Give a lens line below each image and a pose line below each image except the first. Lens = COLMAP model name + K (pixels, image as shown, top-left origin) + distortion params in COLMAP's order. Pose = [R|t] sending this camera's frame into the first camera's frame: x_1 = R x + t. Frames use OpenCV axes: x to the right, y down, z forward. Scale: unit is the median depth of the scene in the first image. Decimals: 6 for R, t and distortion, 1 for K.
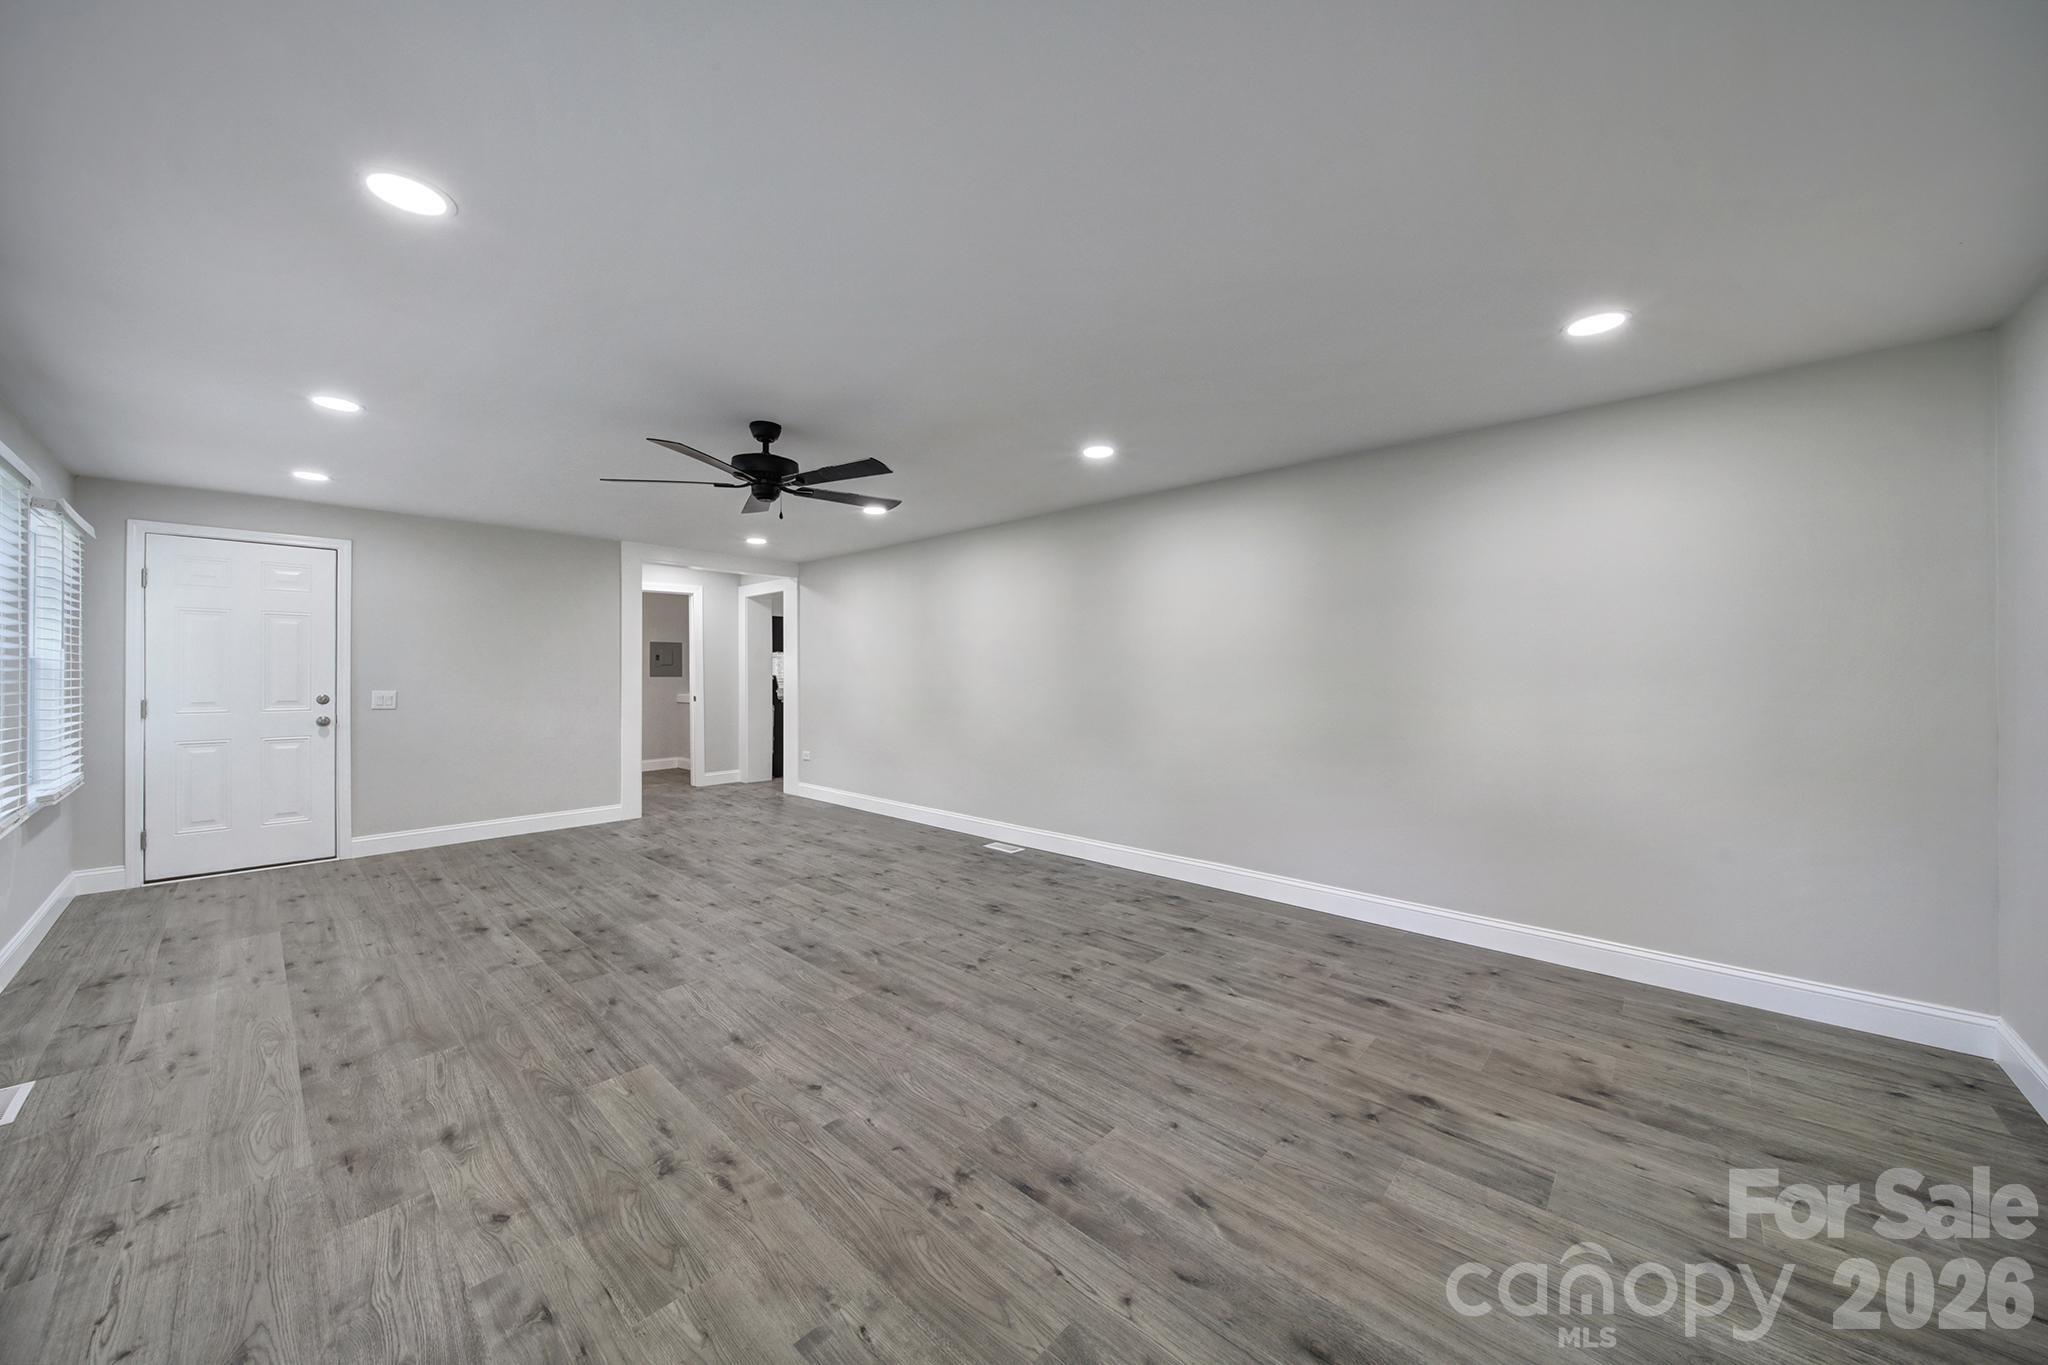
lens RADIAL K [[720.6, 0, 1008.8], [0, 720.6, 673.6], [0, 0, 1]] dist [0.001402, -0.001827]
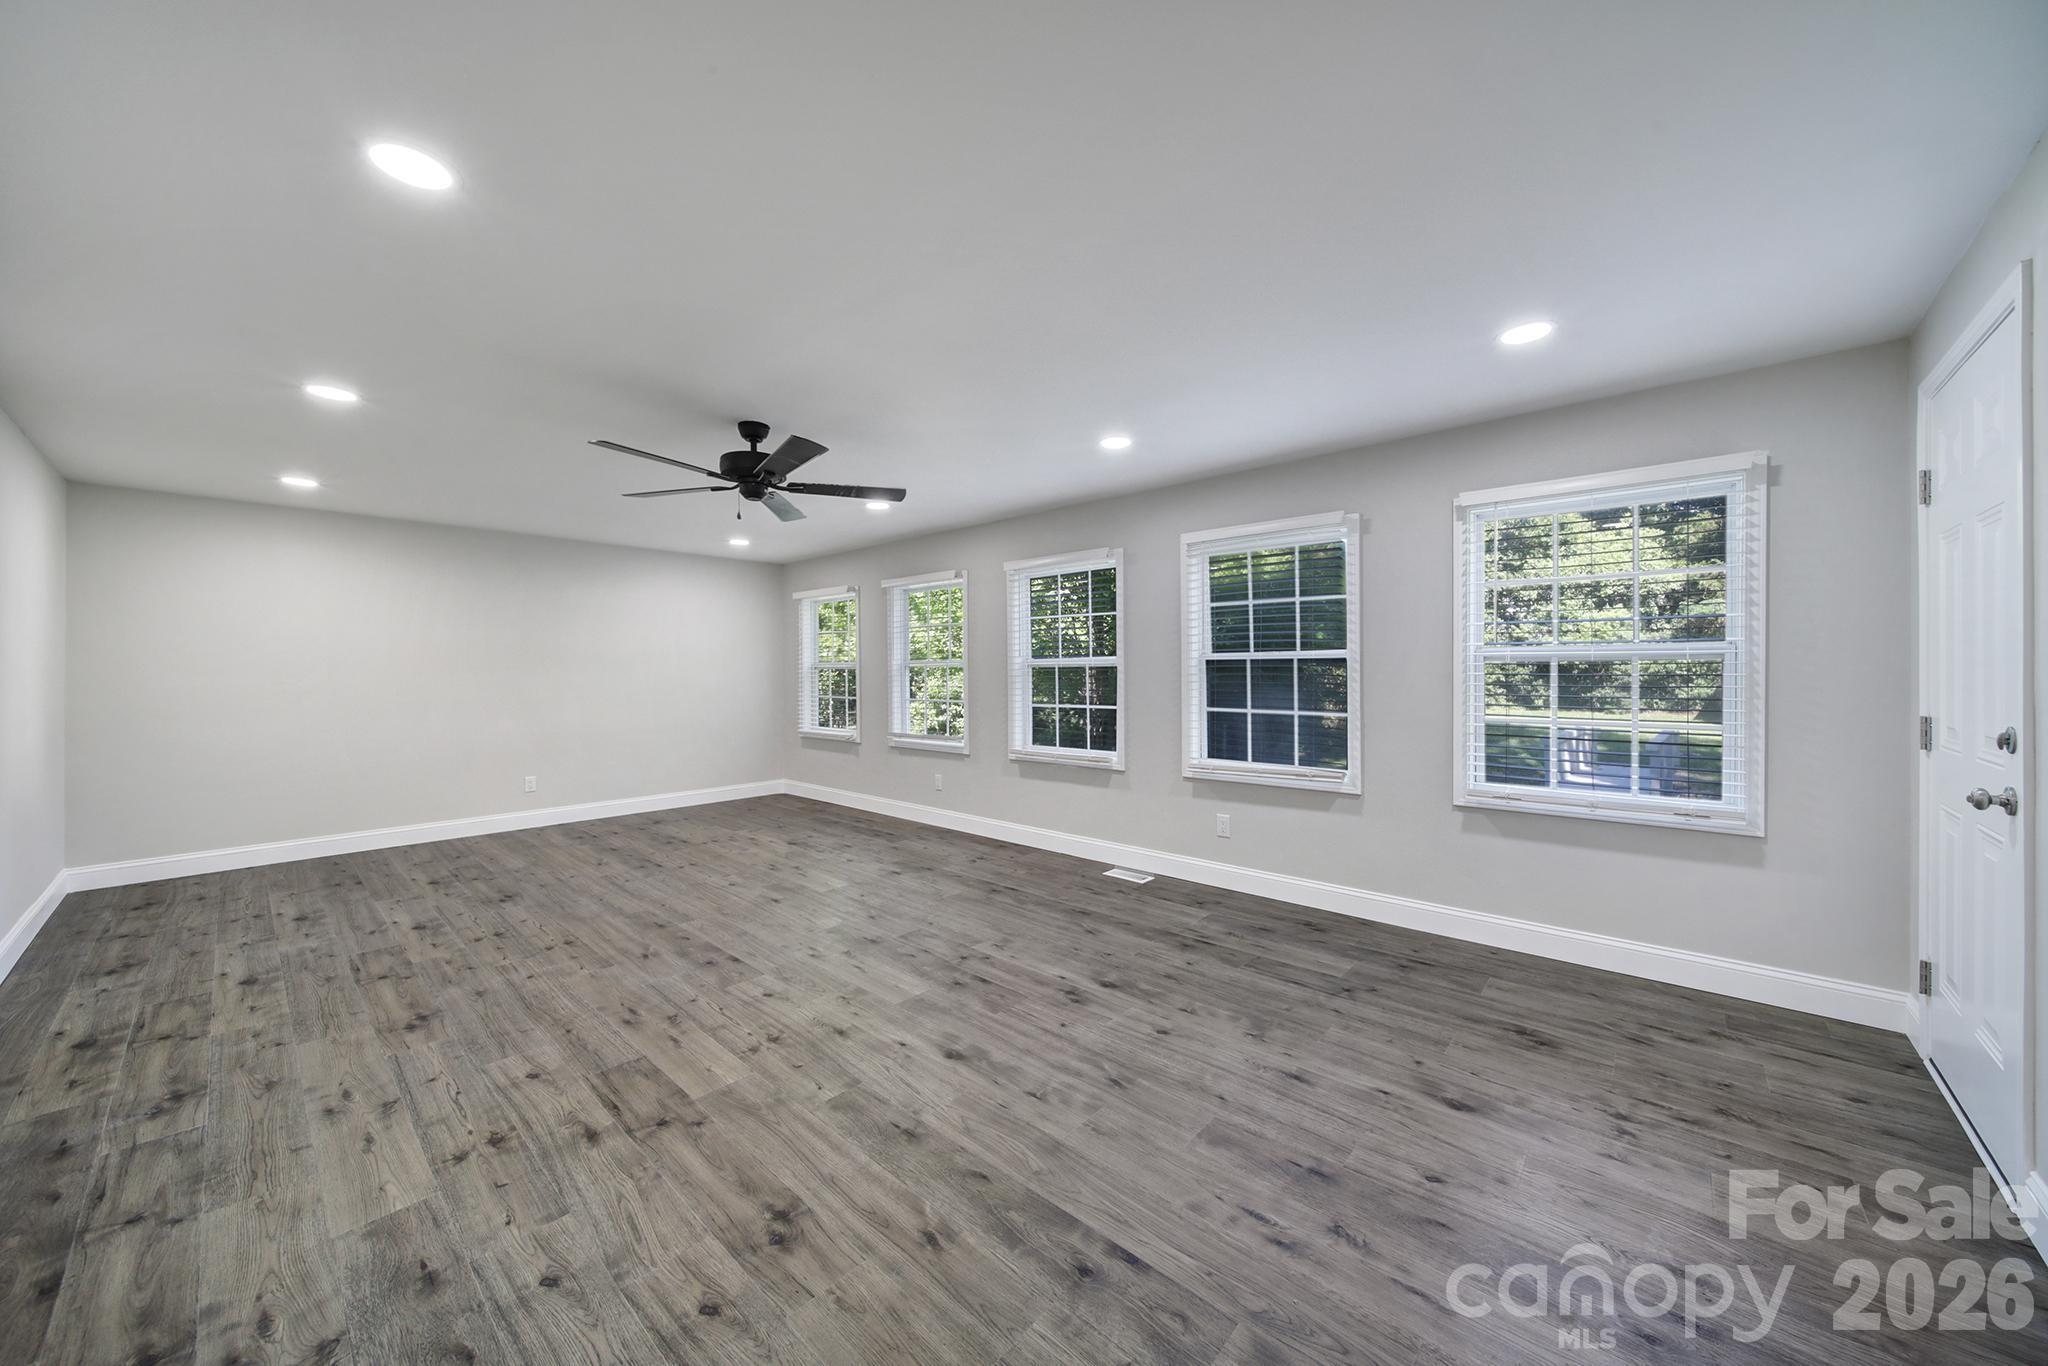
lens RADIAL K [[720.6, 0, 1013.4], [0, 720.6, 676.1], [0, 0, 1]] dist [0.001402, -0.001827]
pose [[-0.999859, 0.005735, -0.015795, -0.679339], [0.005560, 0.999923, 0.011100, -0.004091], [0.015858, 0.011010, -0.999814, 2.003627]]
